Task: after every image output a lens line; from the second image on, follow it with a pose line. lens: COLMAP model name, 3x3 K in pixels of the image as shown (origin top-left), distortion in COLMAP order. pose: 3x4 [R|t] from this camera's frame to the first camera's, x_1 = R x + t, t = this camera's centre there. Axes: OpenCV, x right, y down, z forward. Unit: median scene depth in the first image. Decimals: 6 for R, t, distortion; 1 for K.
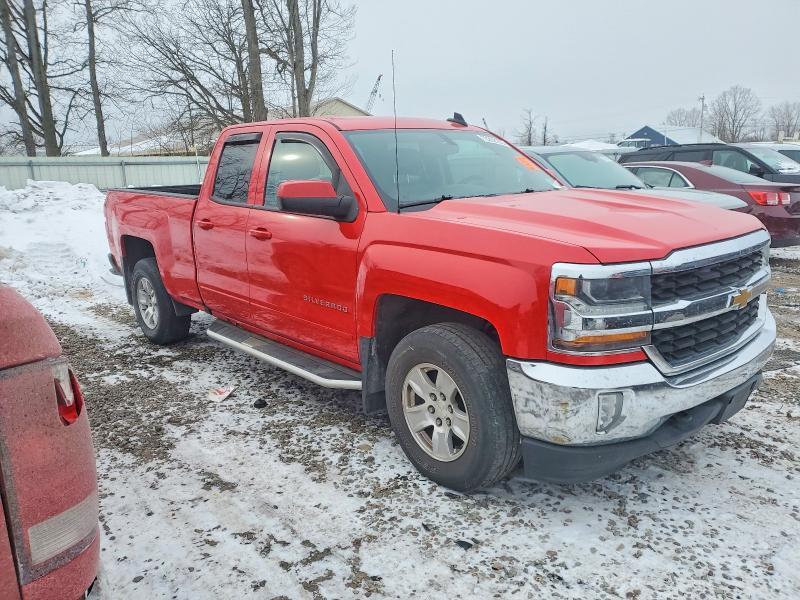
lens RADIAL K [[623.1, 0, 398.2], [0, 623.1, 299.3], [0, 0, 1]] dist [0.028367, -0.004383]
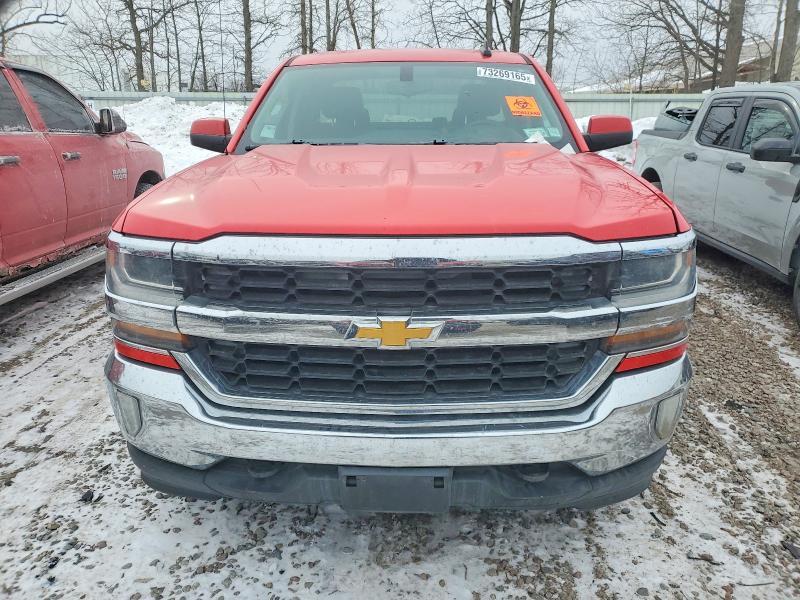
lens RADIAL K [[623.1, 0, 413.2], [0, 623.1, 277.2], [0, 0, 1]] dist [0.028367, -0.004383]
pose [[0.718702, 0.207370, -0.663675, 1.074087], [-0.166335, 0.978054, 0.125473, -0.154878], [0.675129, 0.020215, 0.737422, 0.622710]]
